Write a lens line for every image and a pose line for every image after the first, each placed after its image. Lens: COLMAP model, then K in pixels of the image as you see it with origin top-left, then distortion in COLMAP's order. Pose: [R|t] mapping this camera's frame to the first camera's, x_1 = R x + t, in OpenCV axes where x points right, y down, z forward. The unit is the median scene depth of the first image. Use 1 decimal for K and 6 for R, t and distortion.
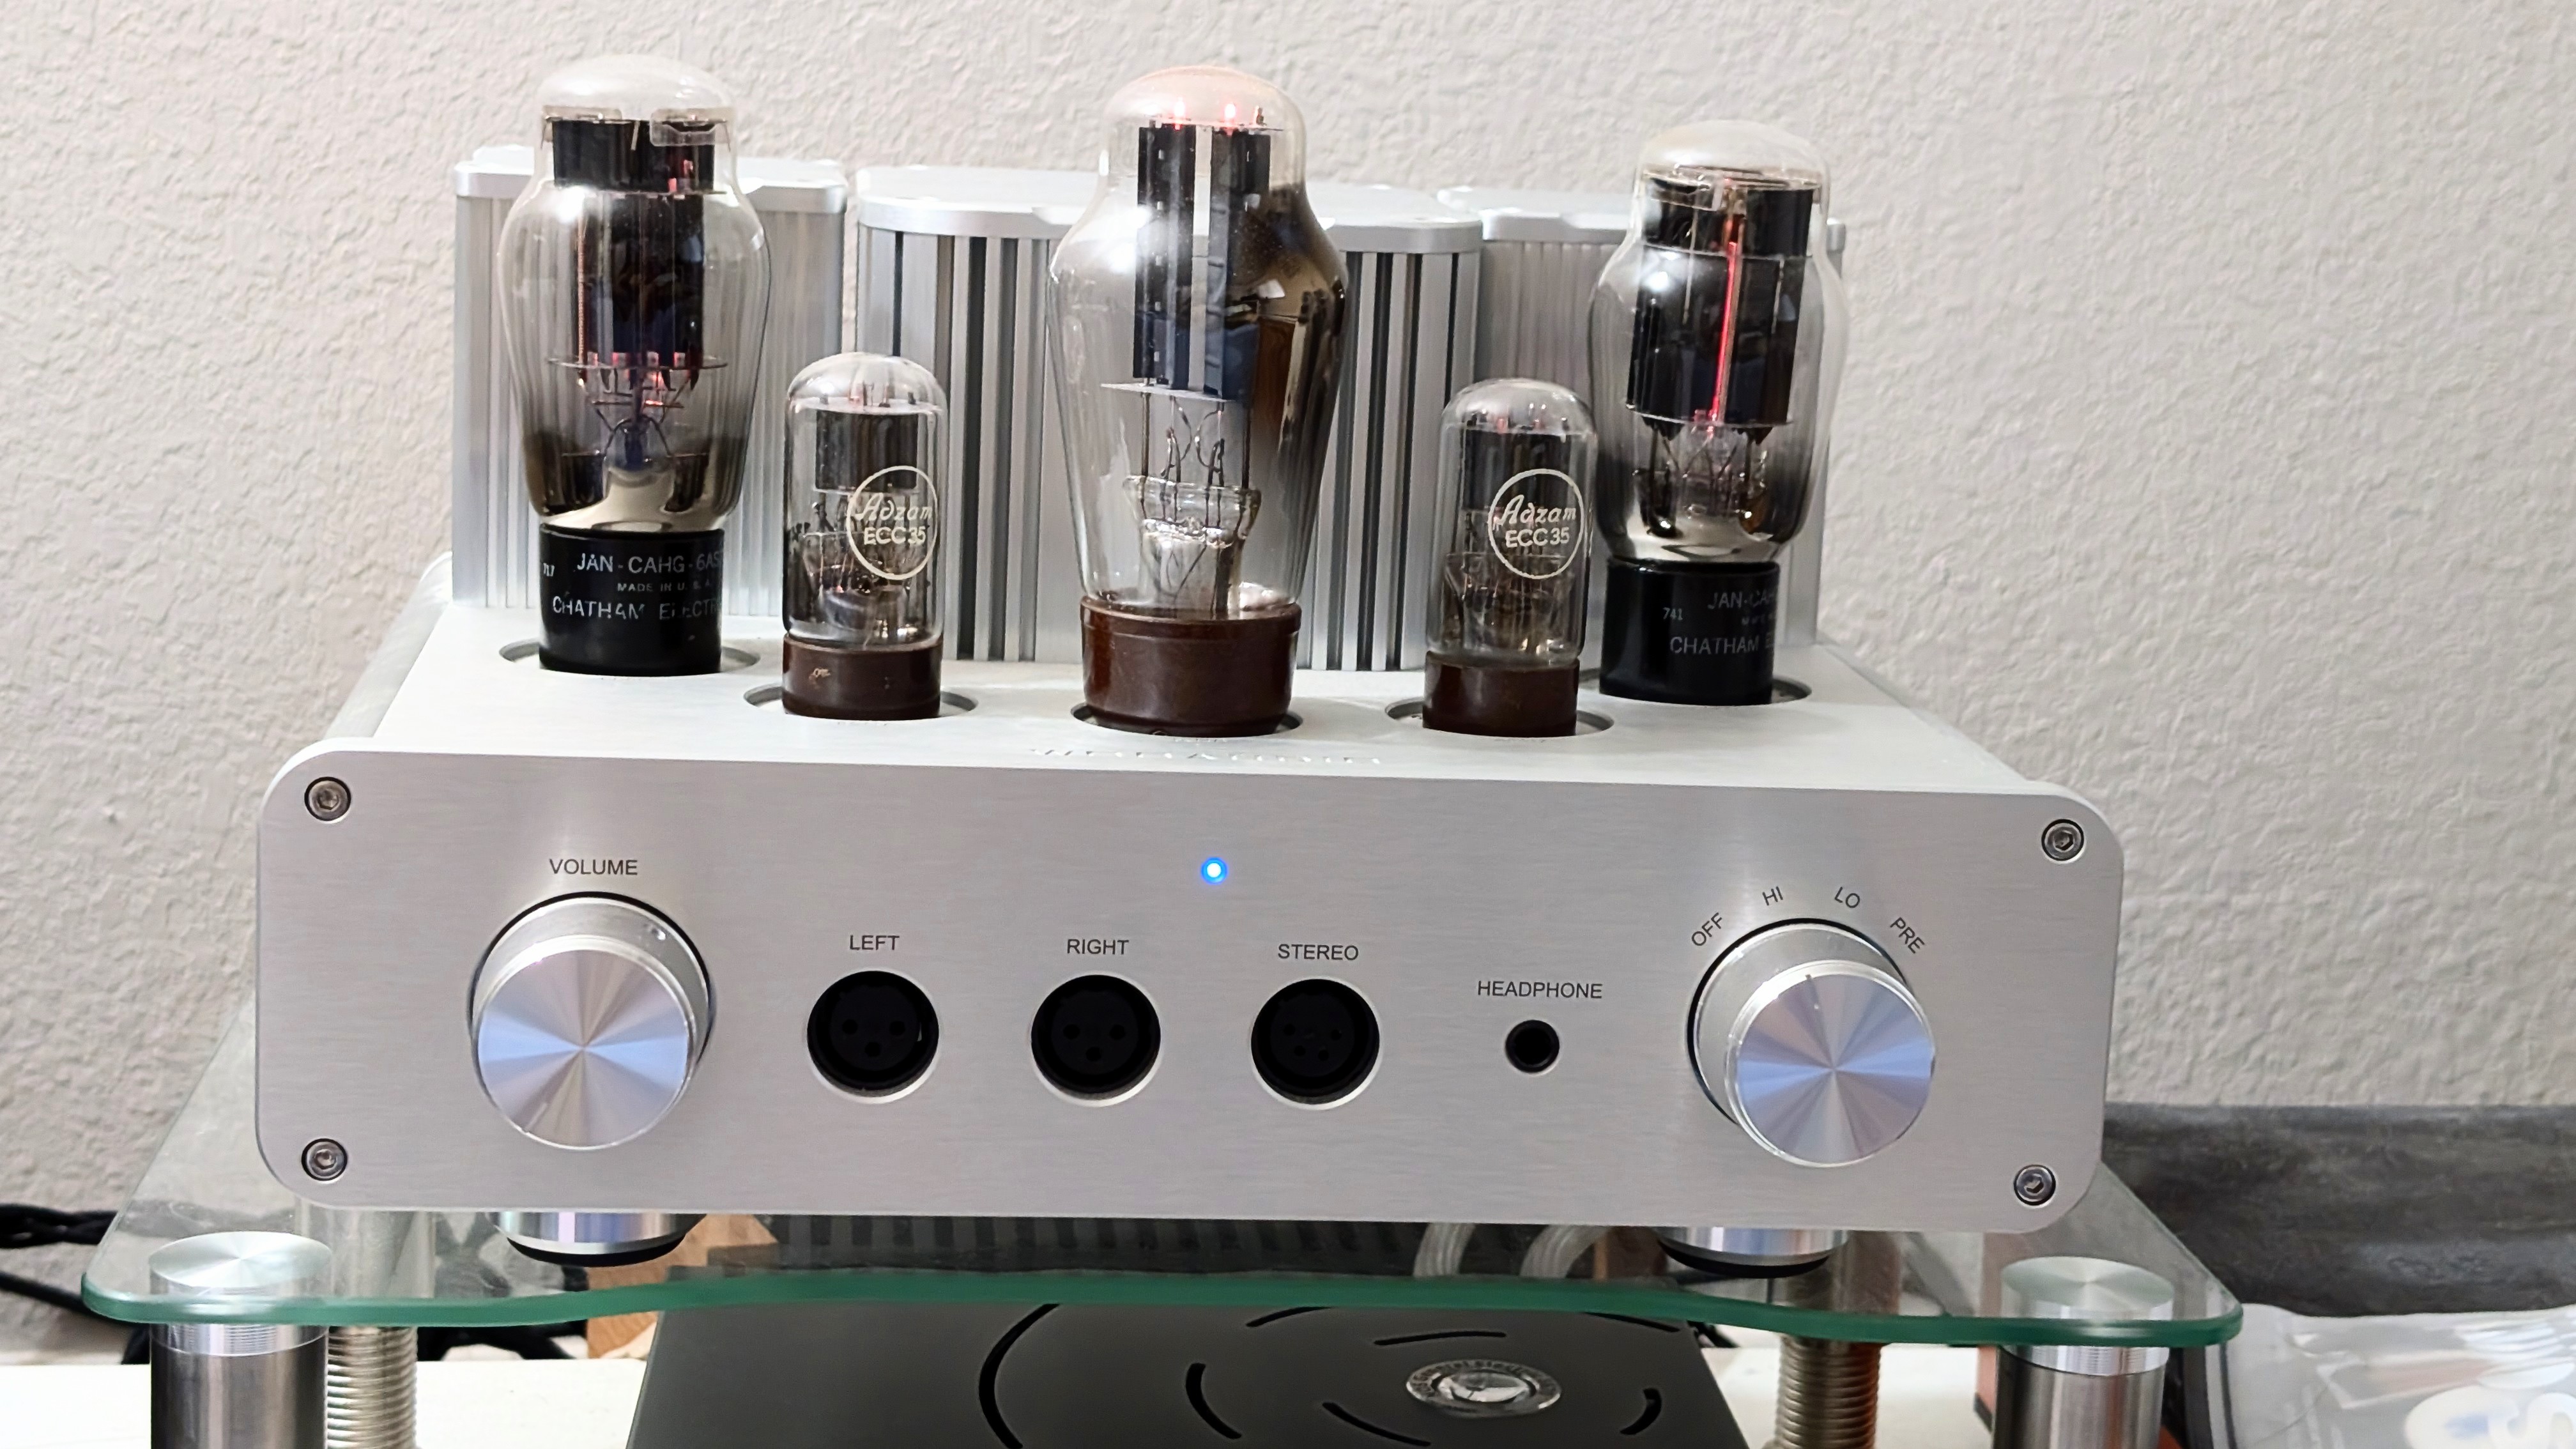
lens RADIAL K [[3716.4, 0, 1287.6], [0, 3716.4, 726.0], [0, 0, 1]] dist [0.046918, 0.000000]
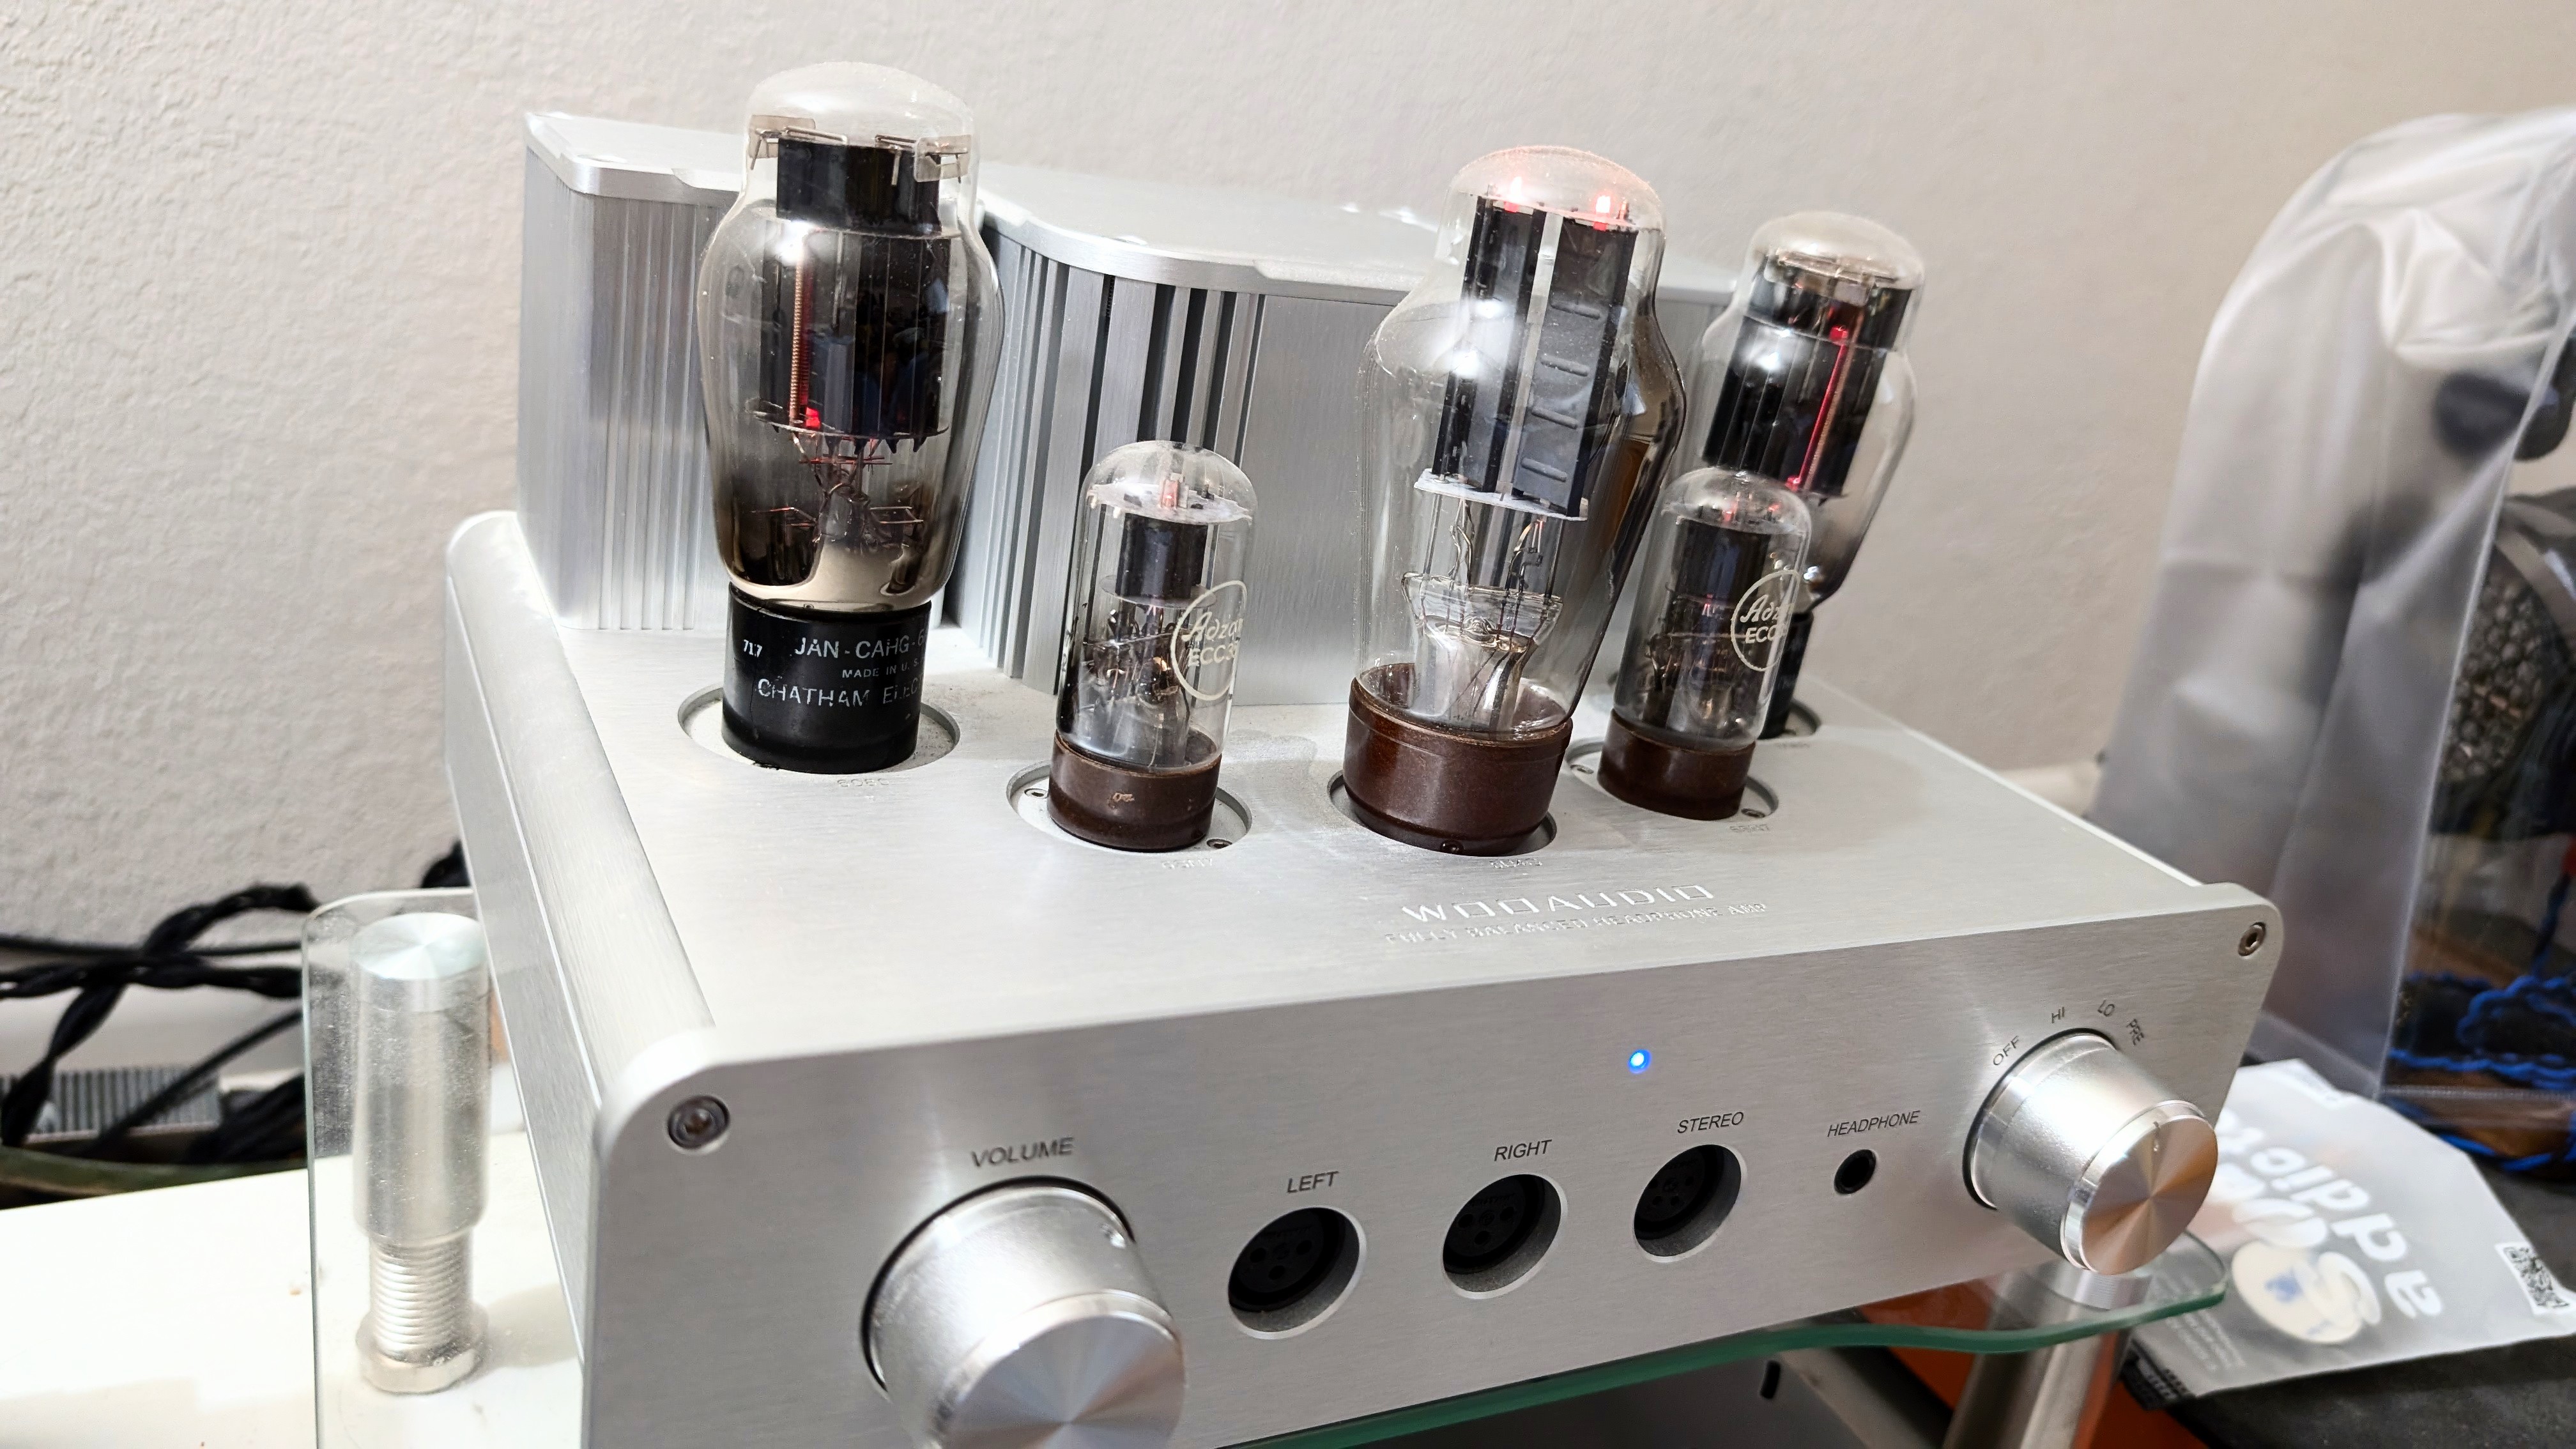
lens RADIAL K [[1892.3, 0, 1288.8], [0, 1892.3, 730.0], [0, 0, 1]] dist [-0.019617, 0.020781]
pose [[0.943695, -0.021349, 0.330127, -0.114704], [-0.040495, 0.982956, 0.179325, -0.055363], [-0.328328, -0.182596, 0.926746, 0.267549]]
